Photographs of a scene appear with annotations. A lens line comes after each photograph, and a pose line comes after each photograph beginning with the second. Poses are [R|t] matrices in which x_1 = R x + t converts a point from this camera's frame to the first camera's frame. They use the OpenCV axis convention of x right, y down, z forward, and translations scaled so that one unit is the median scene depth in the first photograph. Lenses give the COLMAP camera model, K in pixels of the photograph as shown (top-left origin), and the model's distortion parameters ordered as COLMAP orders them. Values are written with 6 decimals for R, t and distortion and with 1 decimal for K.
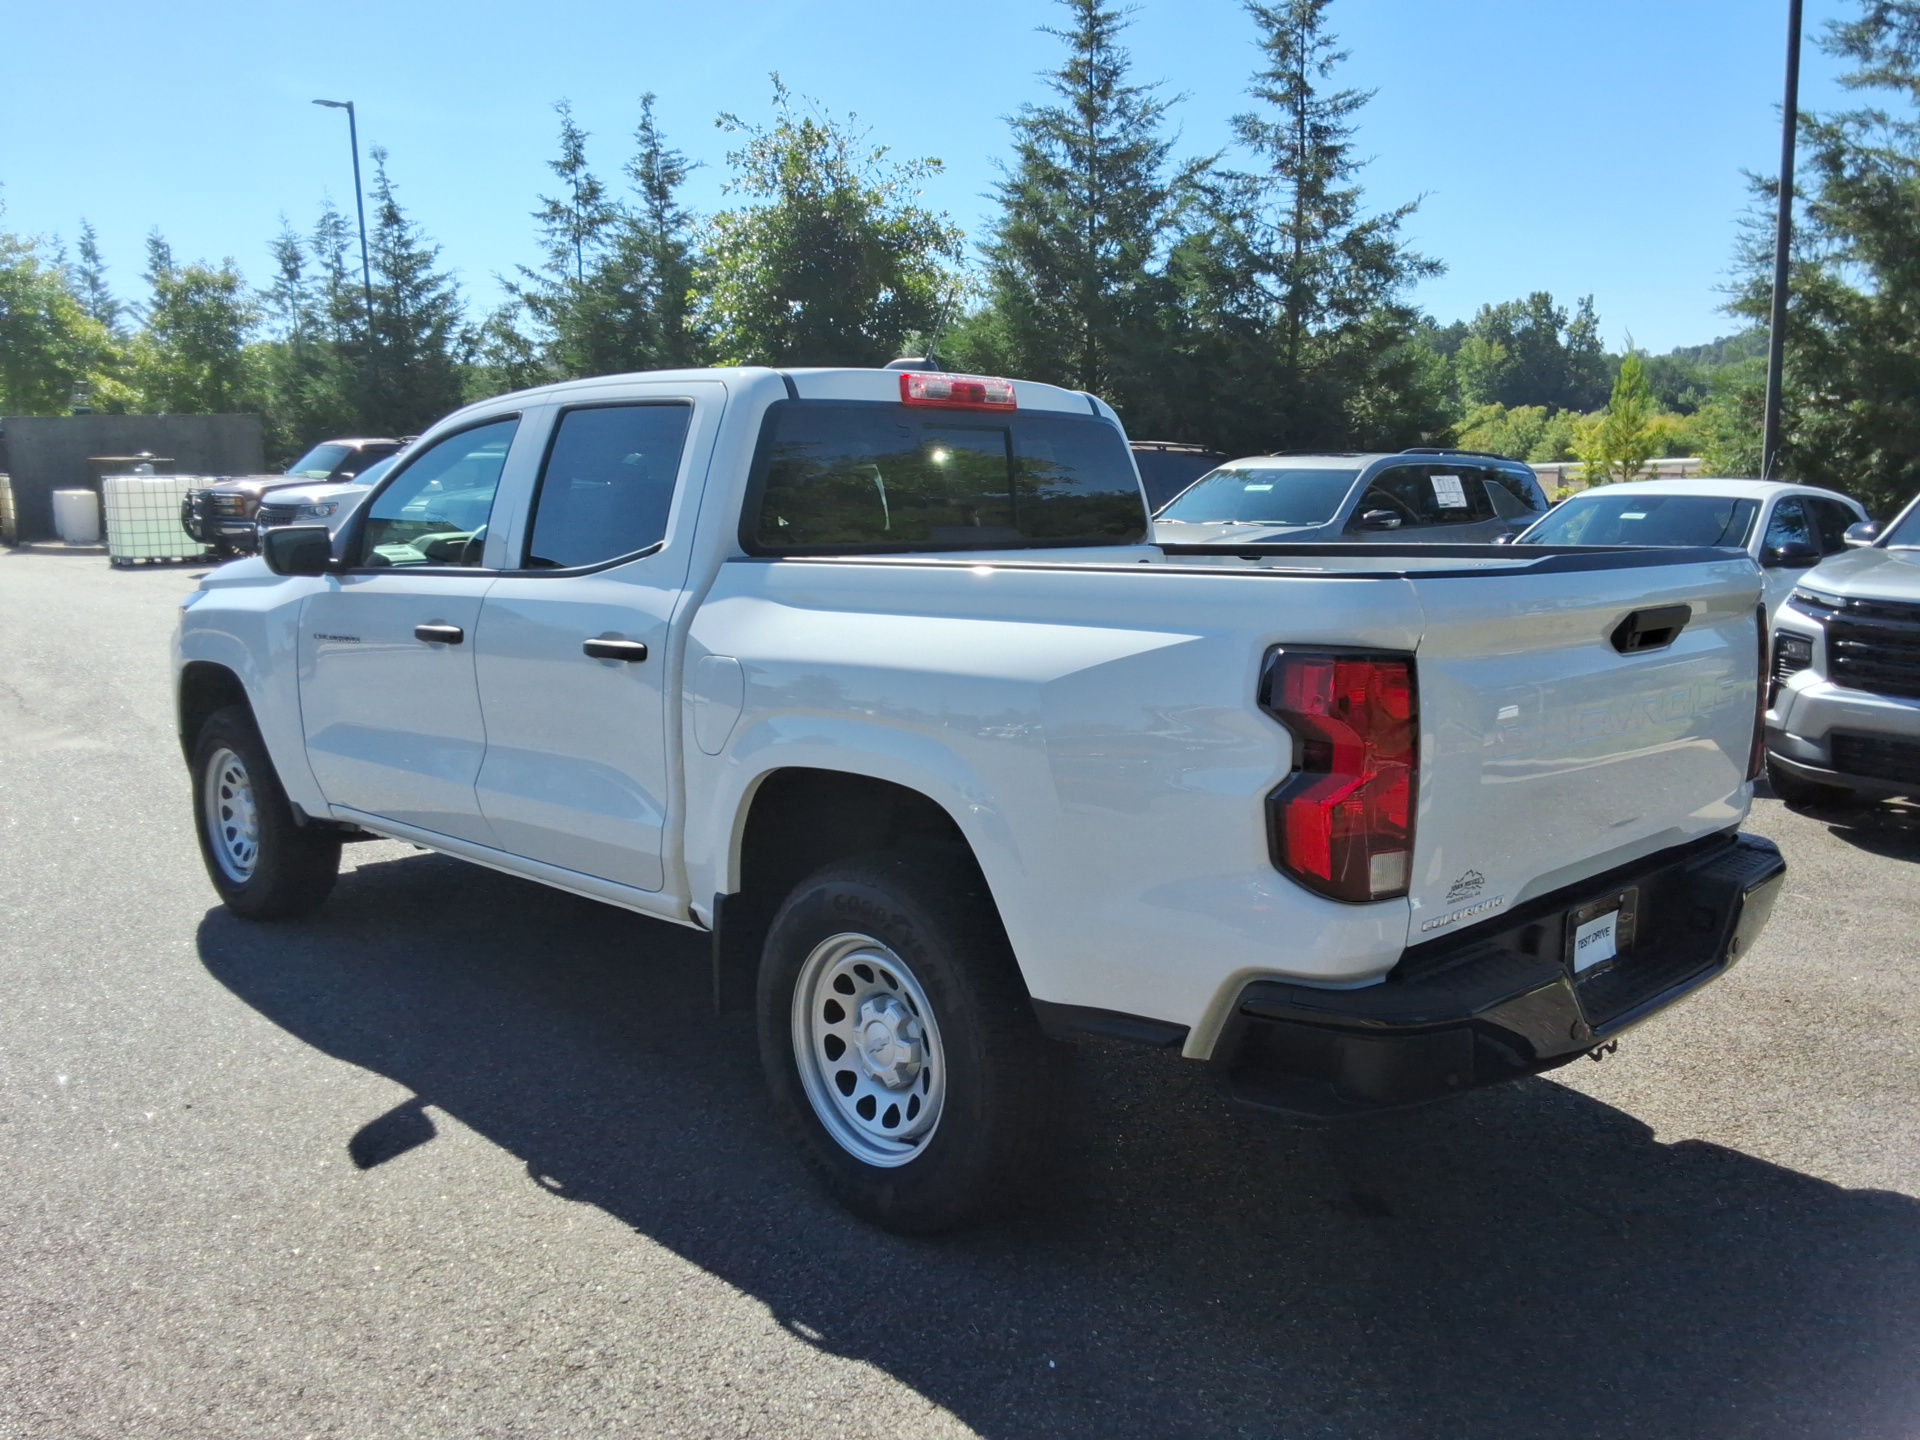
lens RADIAL K [[1560.9, 0, 973.1], [0, 1560.9, 722.8], [0, 0, 1]] dist [0.134384, -0.226209]
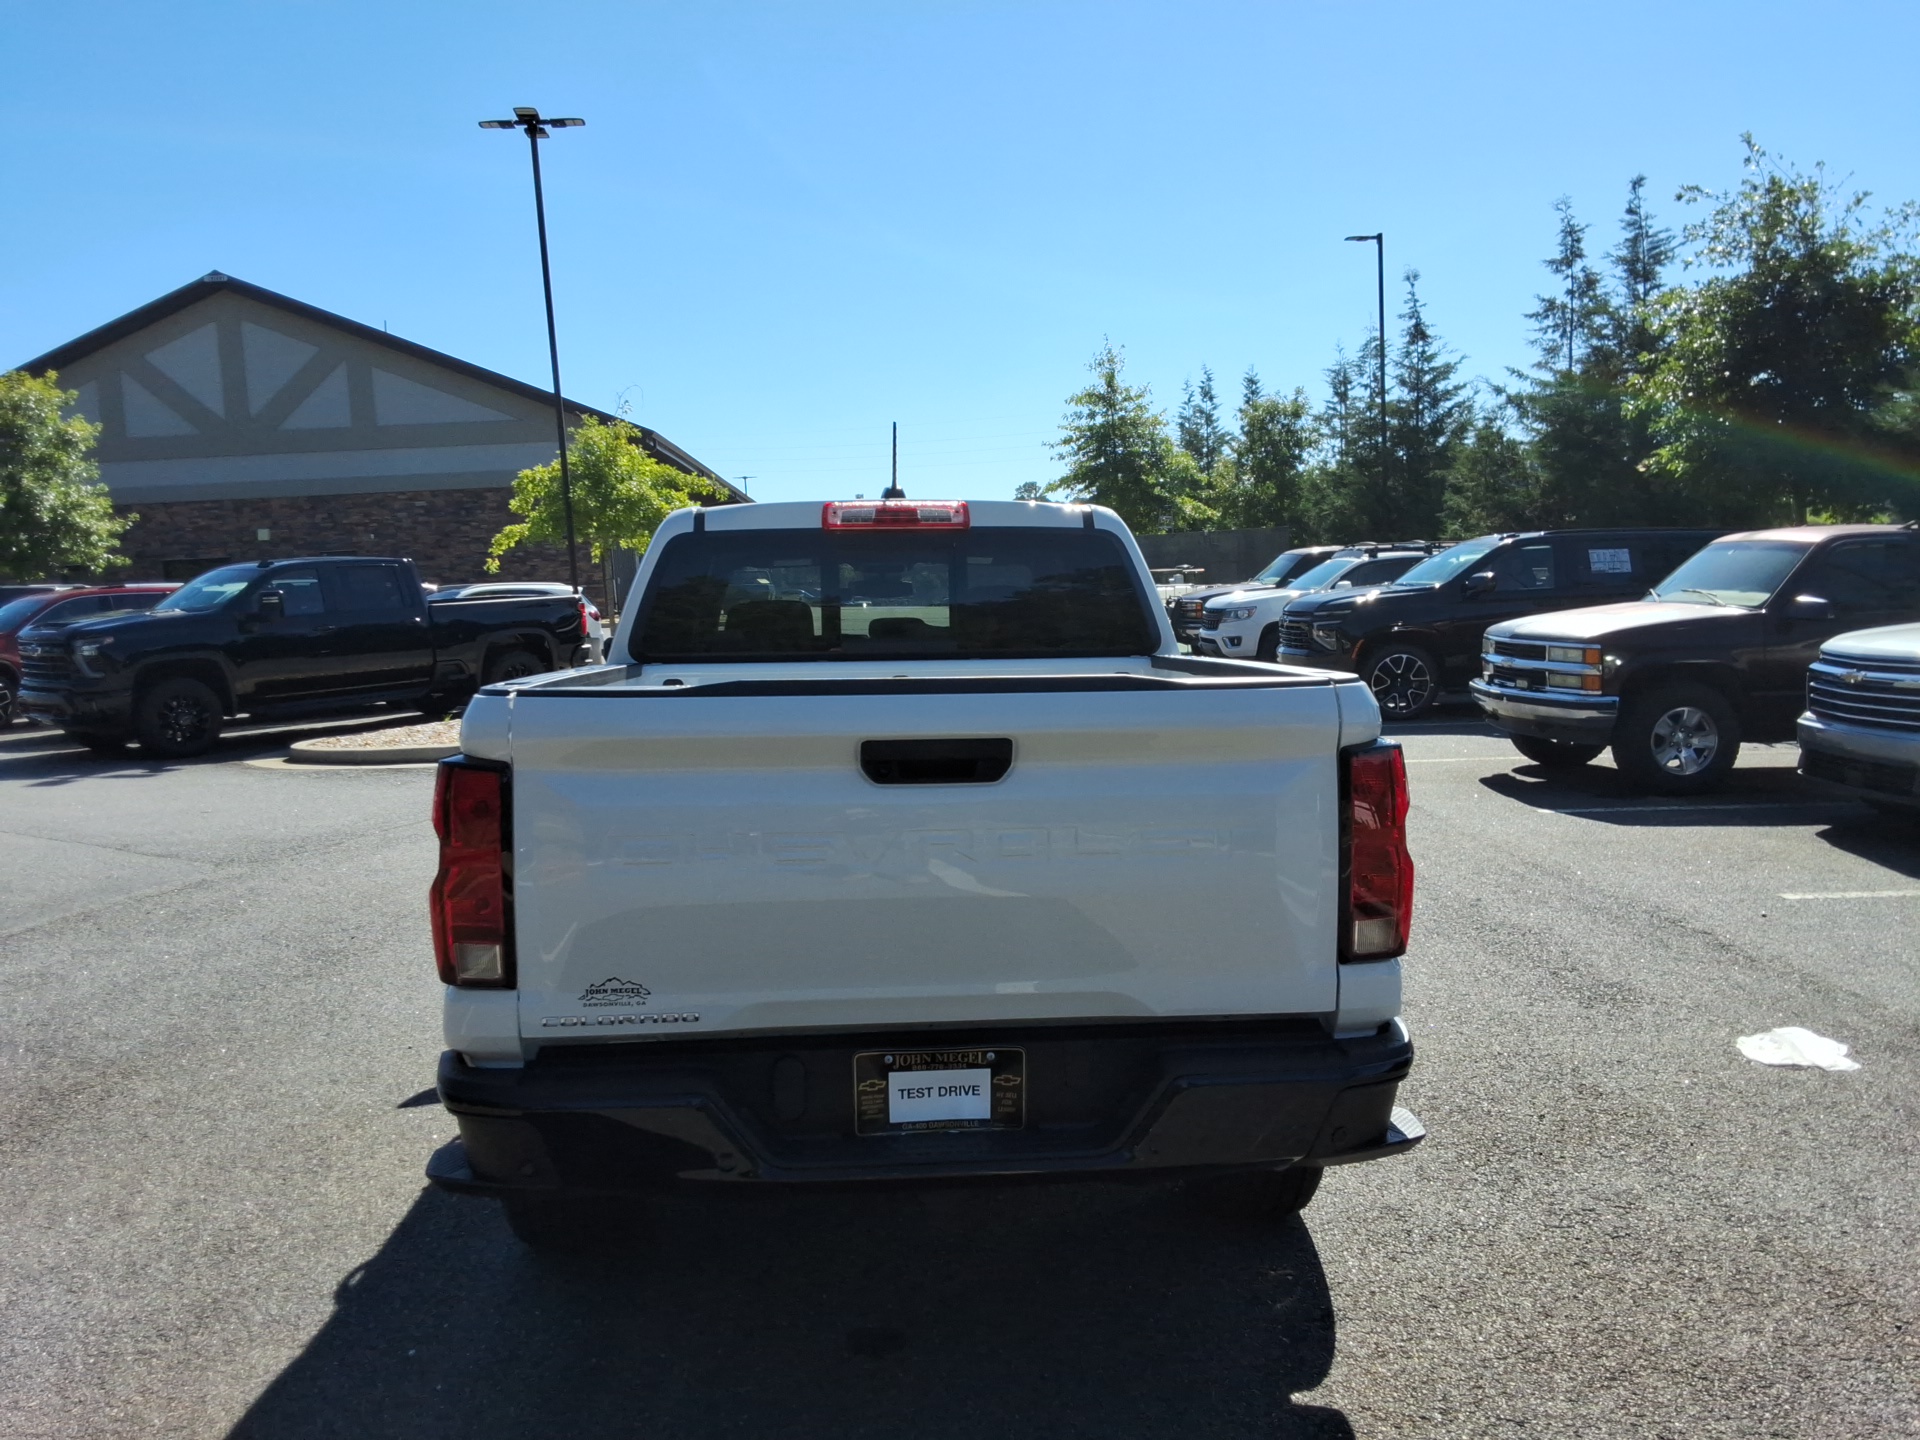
lens RADIAL K [[1560.9, 0, 973.1], [0, 1560.9, 722.8], [0, 0, 1]] dist [0.134384, -0.226209]
pose [[0.761625, 0.040874, -0.646728, 0.123210], [-0.079862, 0.996321, -0.031082, -0.006500], [0.643078, 0.075322, 0.762087, 0.036882]]
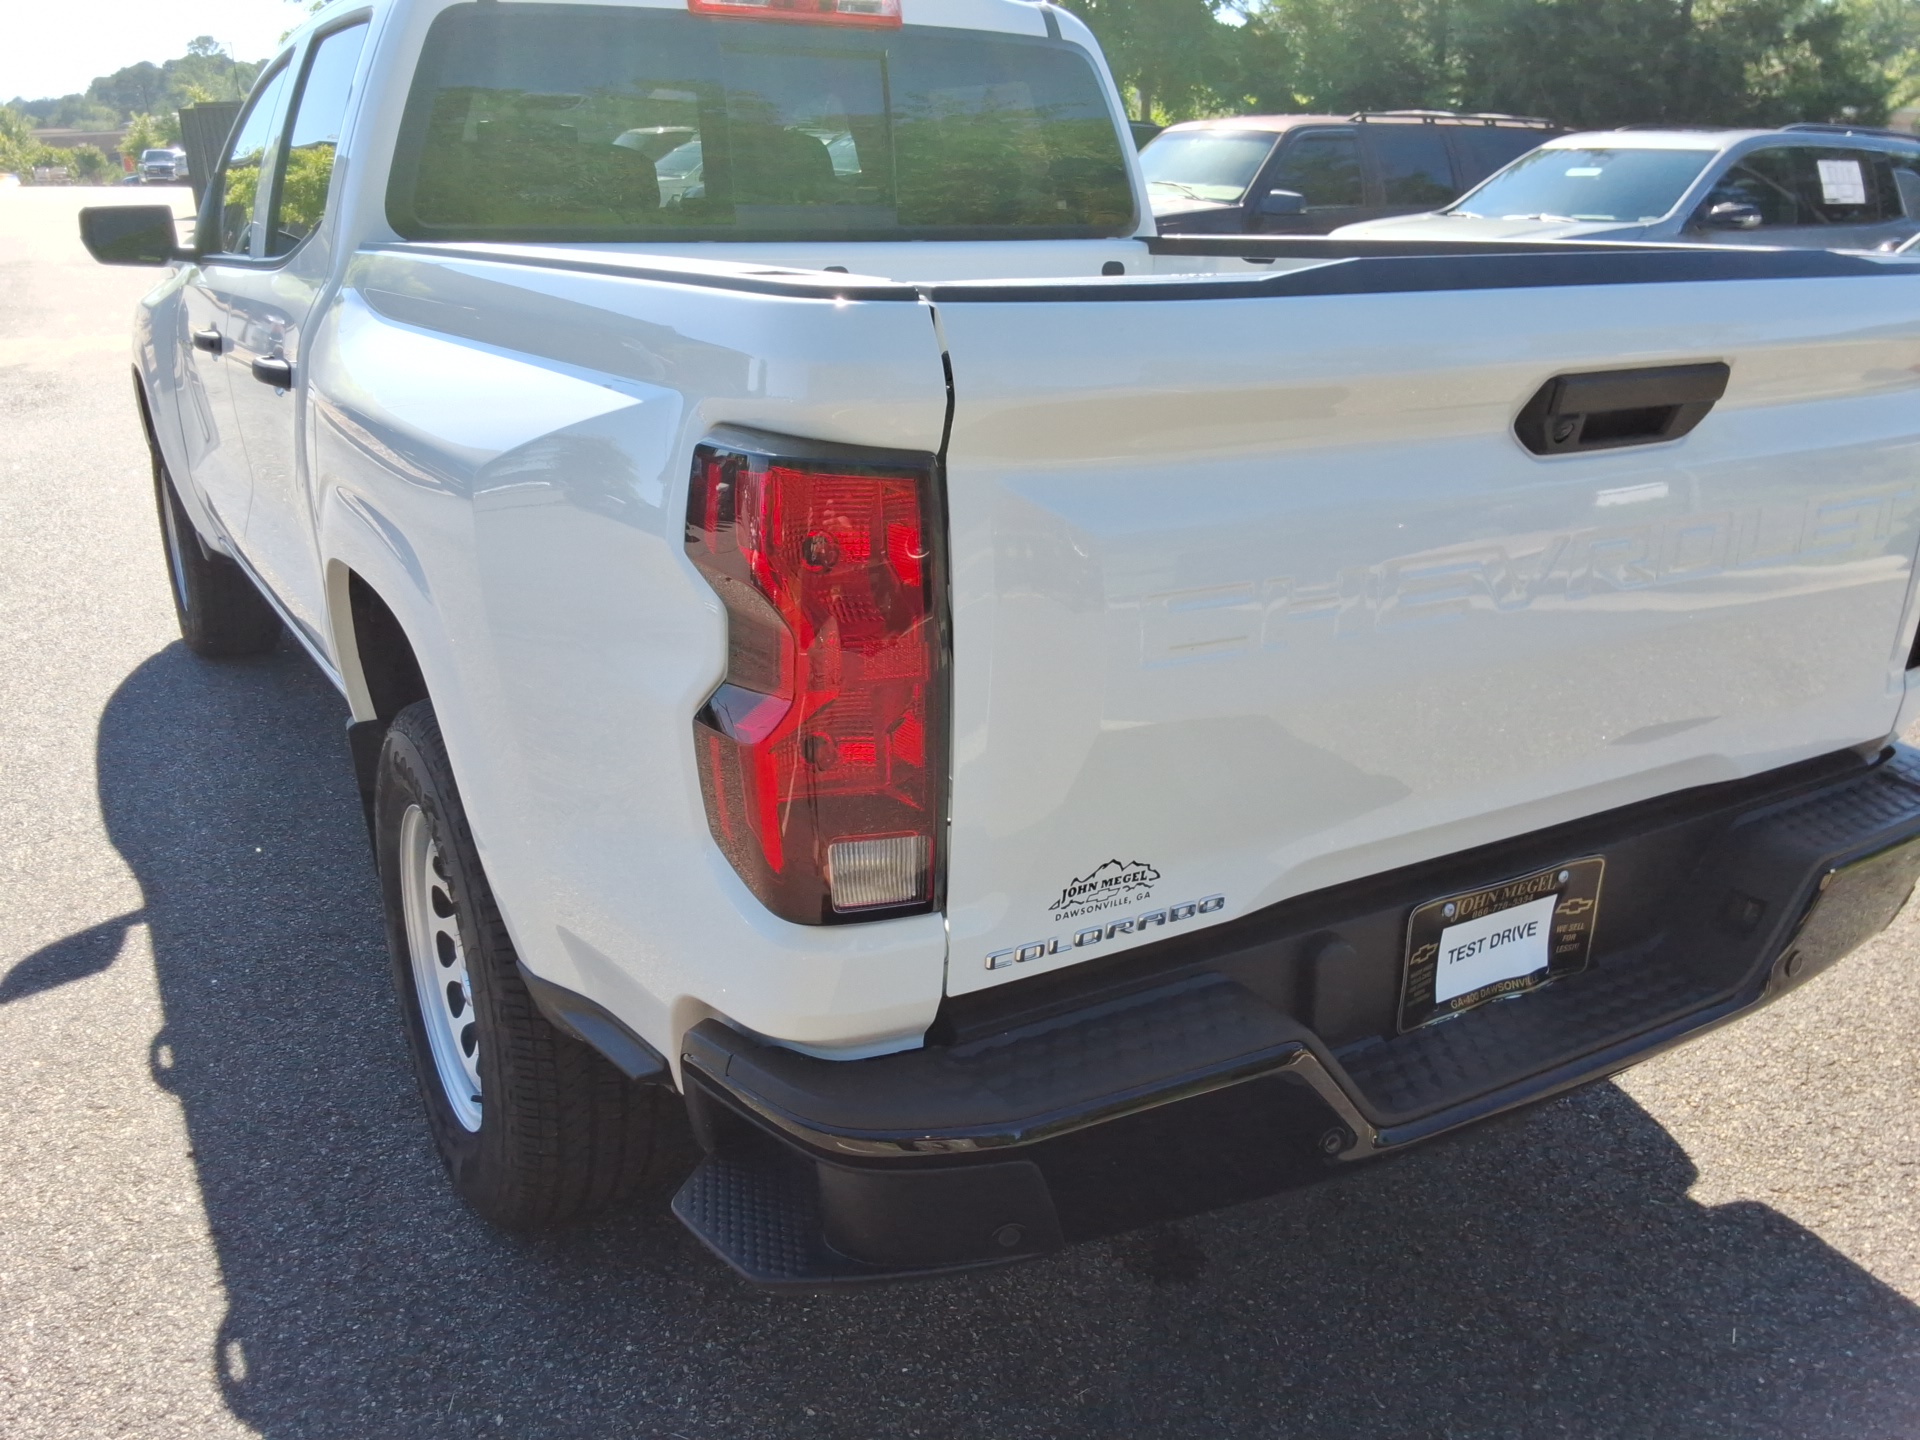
lens RADIAL K [[1560.9, 0, 973.1], [0, 1560.9, 722.8], [0, 0, 1]] dist [0.134384, -0.226209]
pose [[0.970997, 0.082164, -0.224529, 0.040993], [-0.040608, 0.982126, 0.183790, -0.005354], [0.235617, -0.169342, 0.956979, 0.051109]]
